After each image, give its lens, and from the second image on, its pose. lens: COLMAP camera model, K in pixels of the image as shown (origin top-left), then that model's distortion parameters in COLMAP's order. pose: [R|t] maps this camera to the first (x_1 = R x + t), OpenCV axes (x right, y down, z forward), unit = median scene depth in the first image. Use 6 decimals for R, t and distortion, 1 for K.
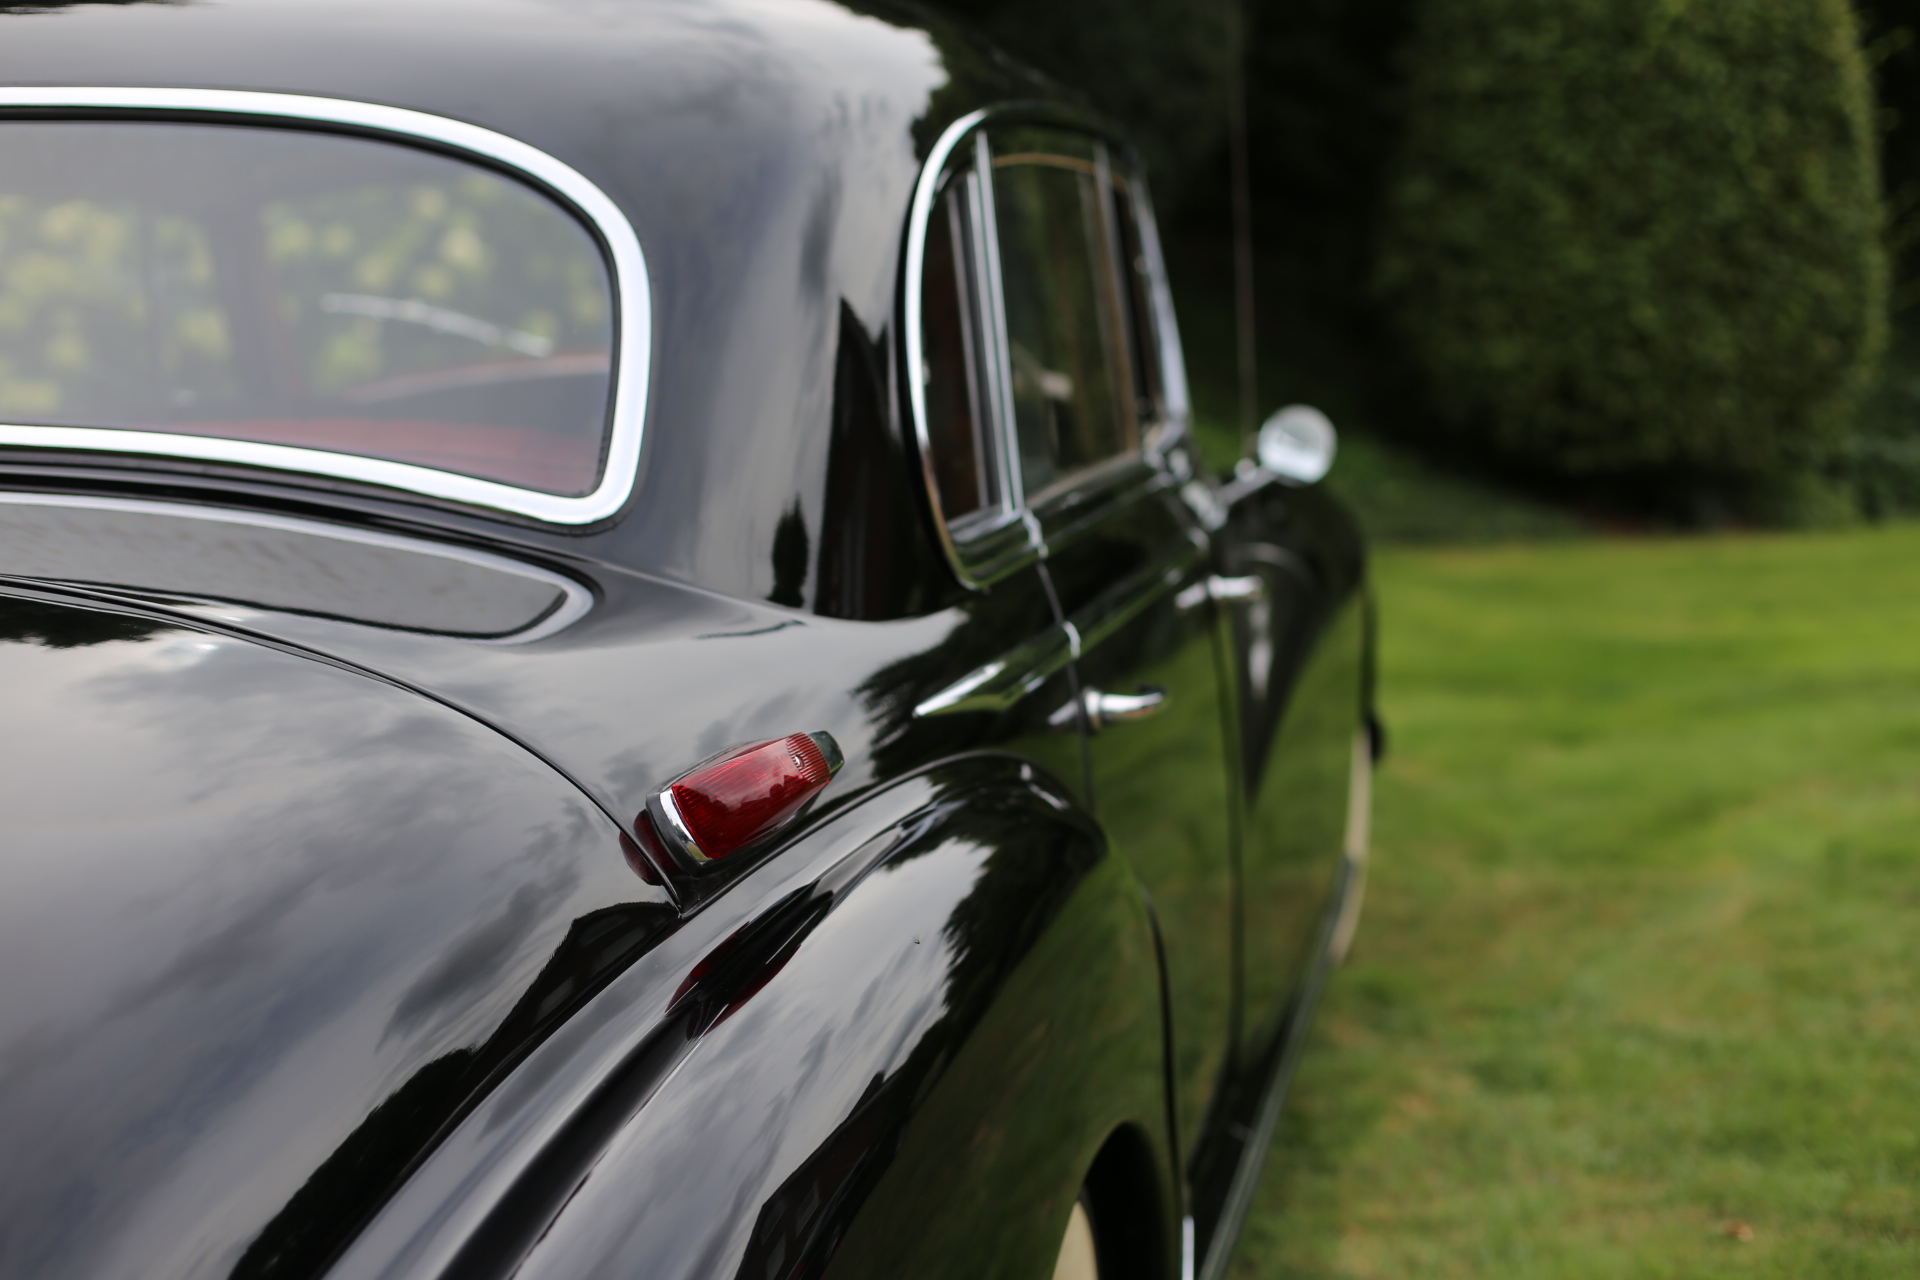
lens RADIAL K [[2824.3, 0, 1006.0], [0, 2824.3, 645.0], [0, 0, 1]] dist [-0.161405, 0.137694]
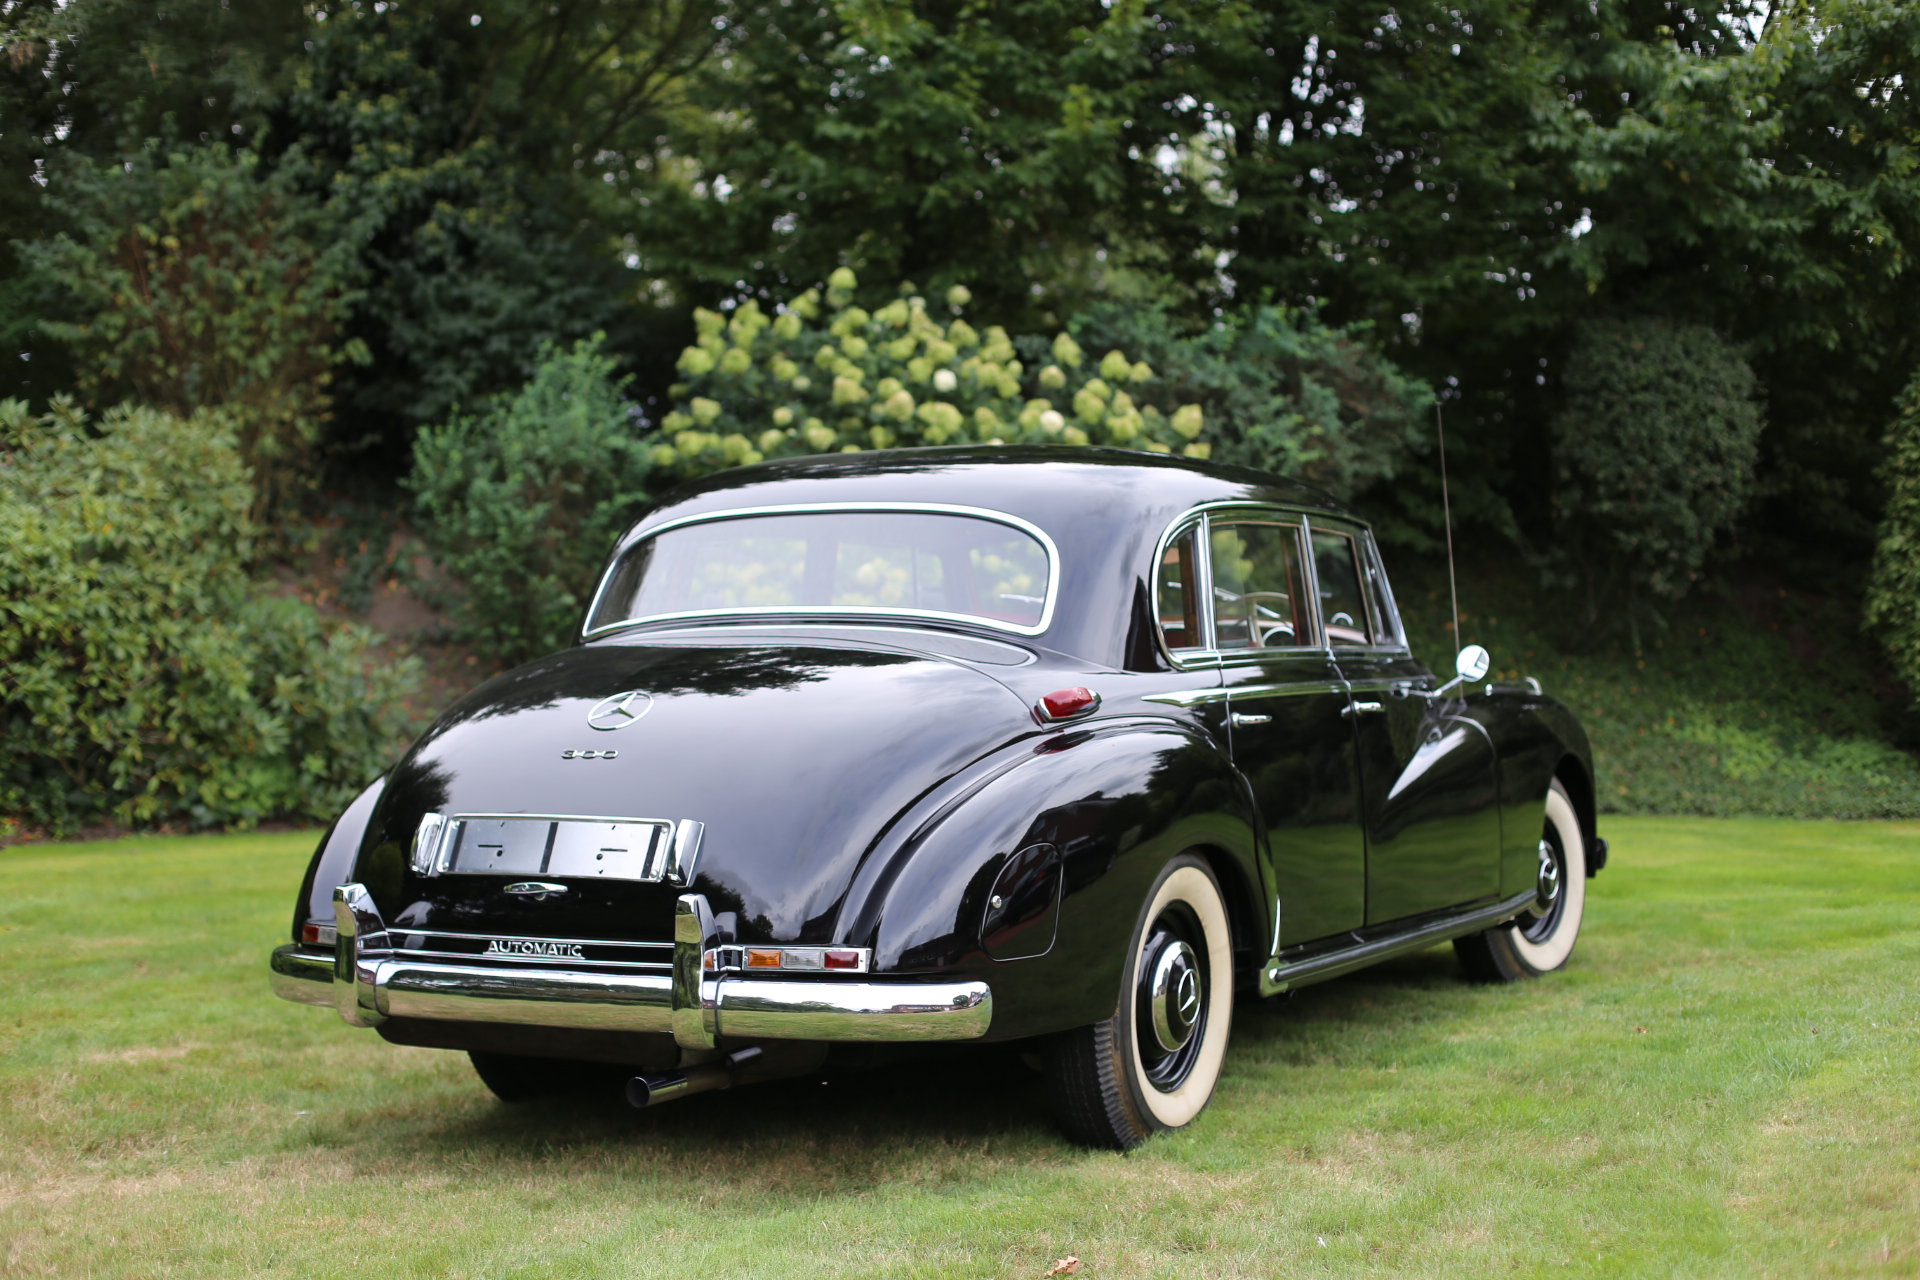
lens RADIAL K [[2824.3, 0, 1006.0], [0, 2824.3, 645.0], [0, 0, 1]] dist [-0.161405, 0.137694]
pose [[0.962237, -0.007858, -0.272099, 0.566788], [-0.027280, 0.991767, -0.125113, 0.299834], [0.270842, 0.127811, 0.954101, -1.721267]]
